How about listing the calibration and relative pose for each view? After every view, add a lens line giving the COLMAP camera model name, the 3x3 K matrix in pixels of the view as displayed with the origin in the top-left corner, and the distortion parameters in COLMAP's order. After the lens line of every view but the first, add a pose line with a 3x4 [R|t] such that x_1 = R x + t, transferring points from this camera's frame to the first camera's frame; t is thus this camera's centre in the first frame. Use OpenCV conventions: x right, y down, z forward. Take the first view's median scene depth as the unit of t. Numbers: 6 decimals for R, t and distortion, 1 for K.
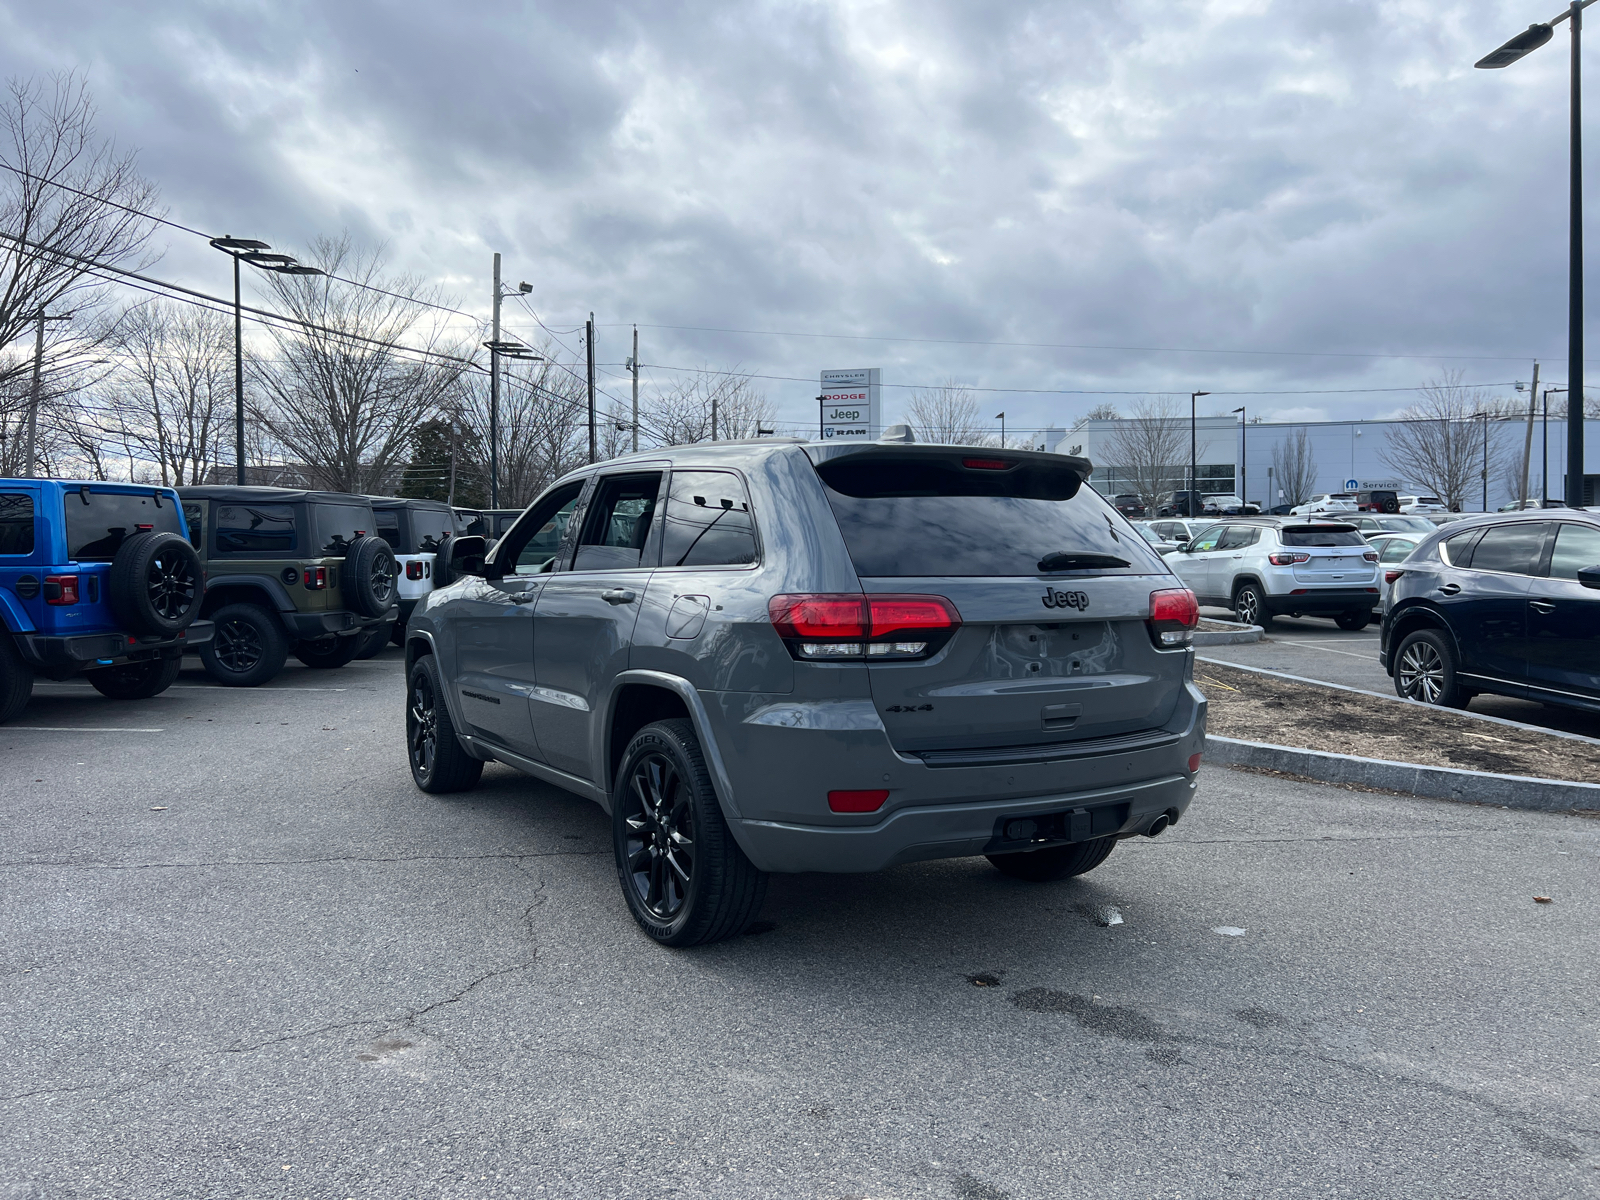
lens RADIAL K [[1164.6, 0, 830.9], [0, 1164.6, 575.5], [0, 0, 1]] dist [0.024059, -0.003053]
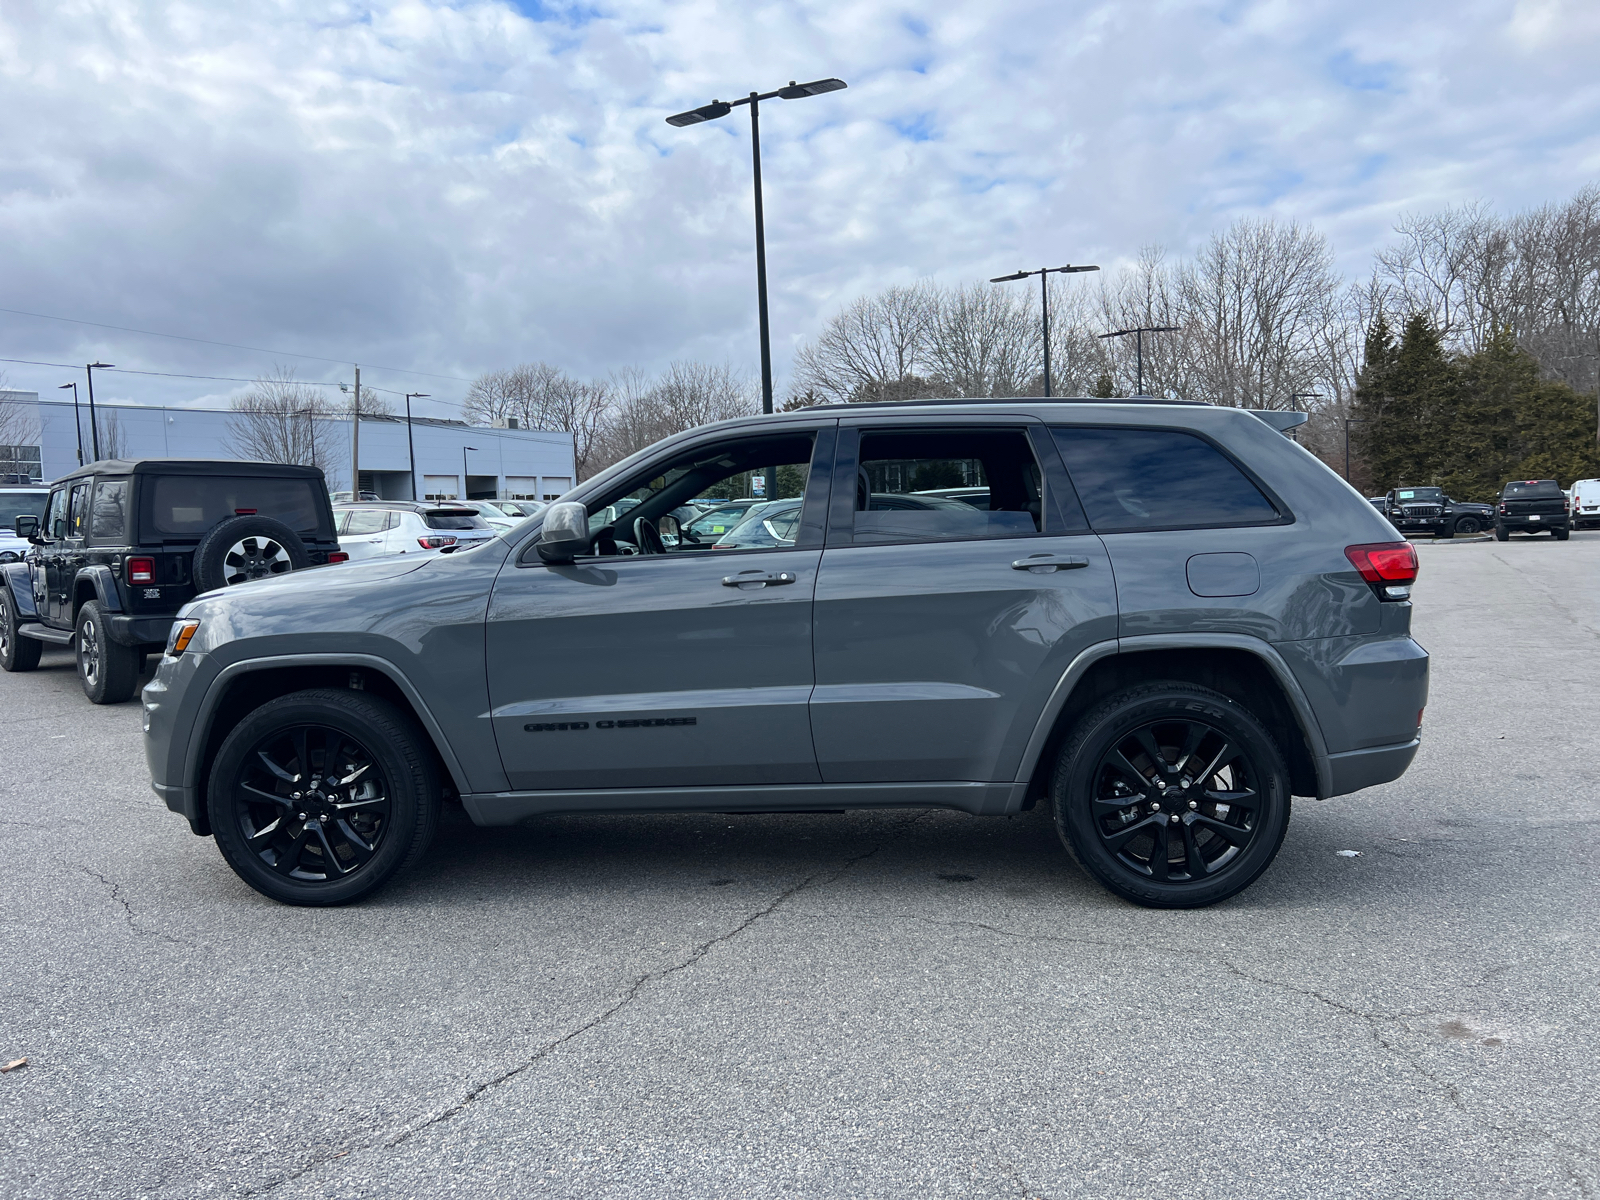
lens RADIAL K [[1144.9, 0, 800.0], [0, 1144.9, 600.0], [0, 0, 1]] dist [0.007625, 0.003308]
pose [[0.604629, -0.060244, 0.794225, -1.020135], [0.035732, 0.998183, 0.048513, -0.002566], [-0.795705, -0.000953, 0.605683, 0.630070]]
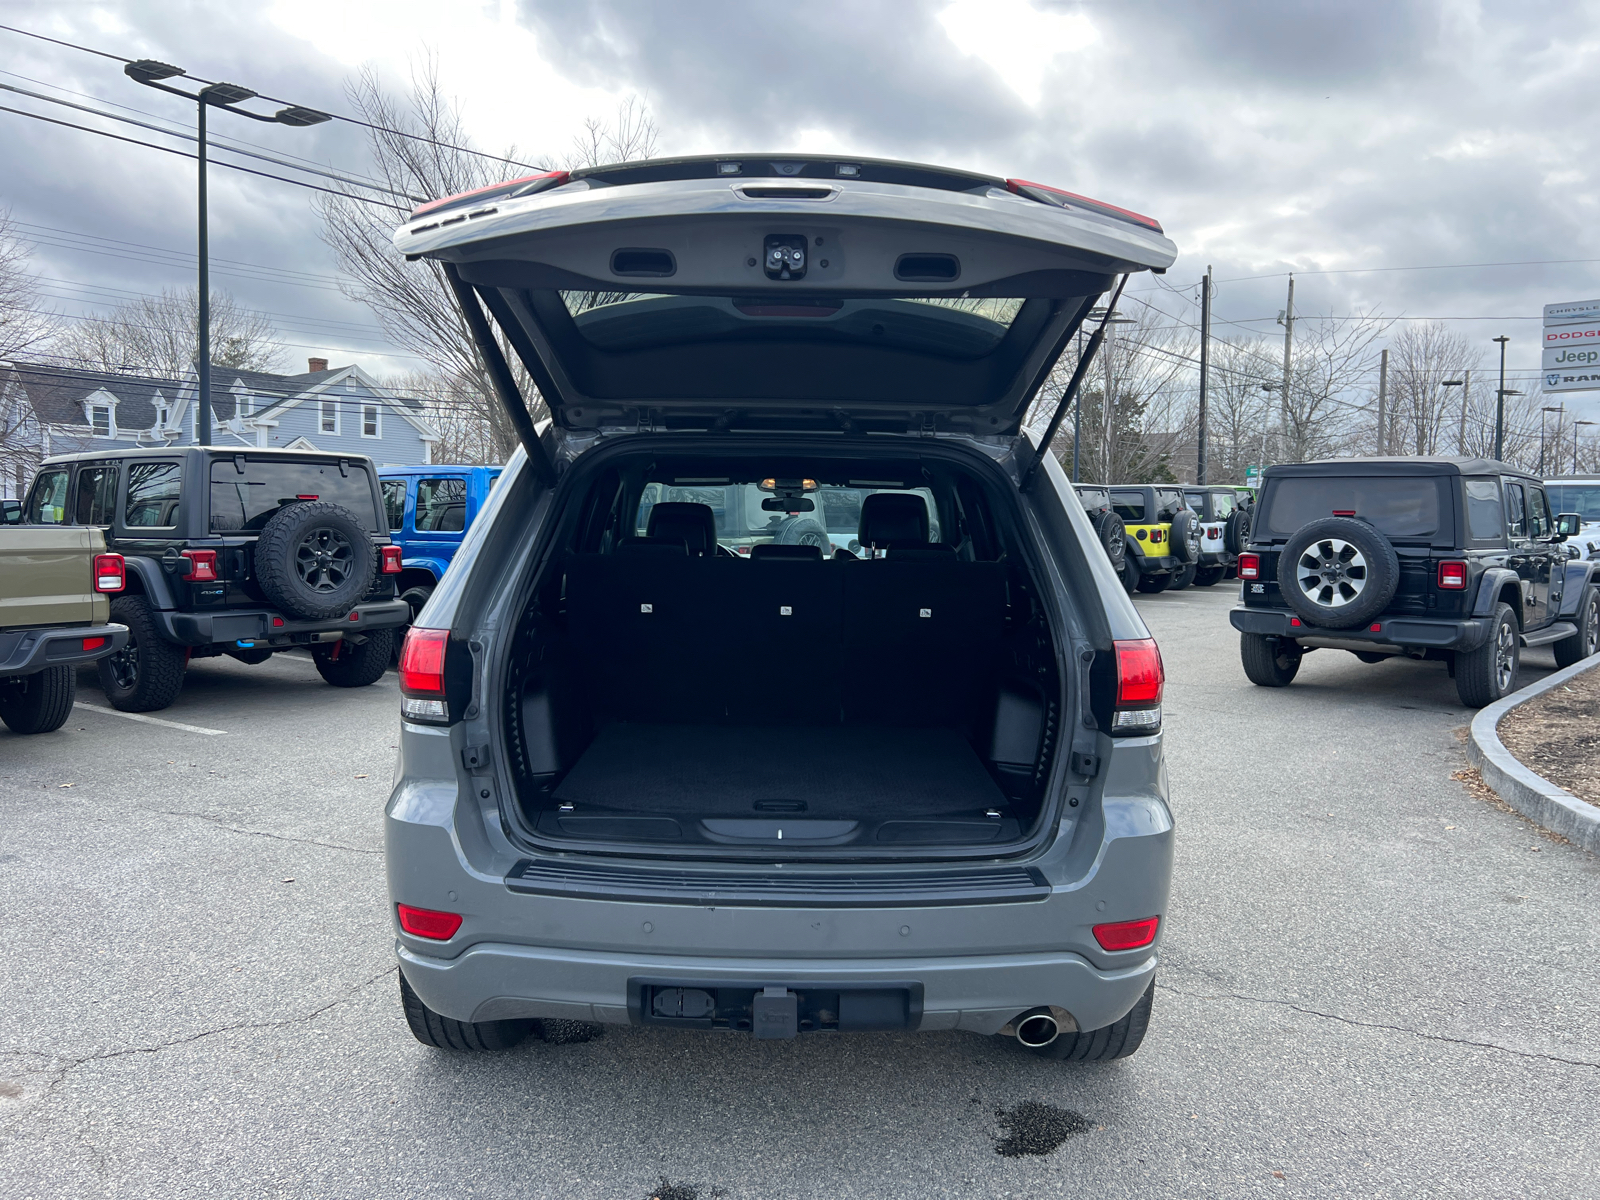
lens RADIAL K [[1191.8, 0, 834.2], [0, 1191.8, 572.6], [0, 0, 1]] dist [0.036438, -0.026276]
pose [[0.849872, 0.030962, -0.526079, 0.493995], [-0.019369, 0.999433, 0.027531, -0.035693], [0.526633, -0.013209, 0.849990, 0.395833]]
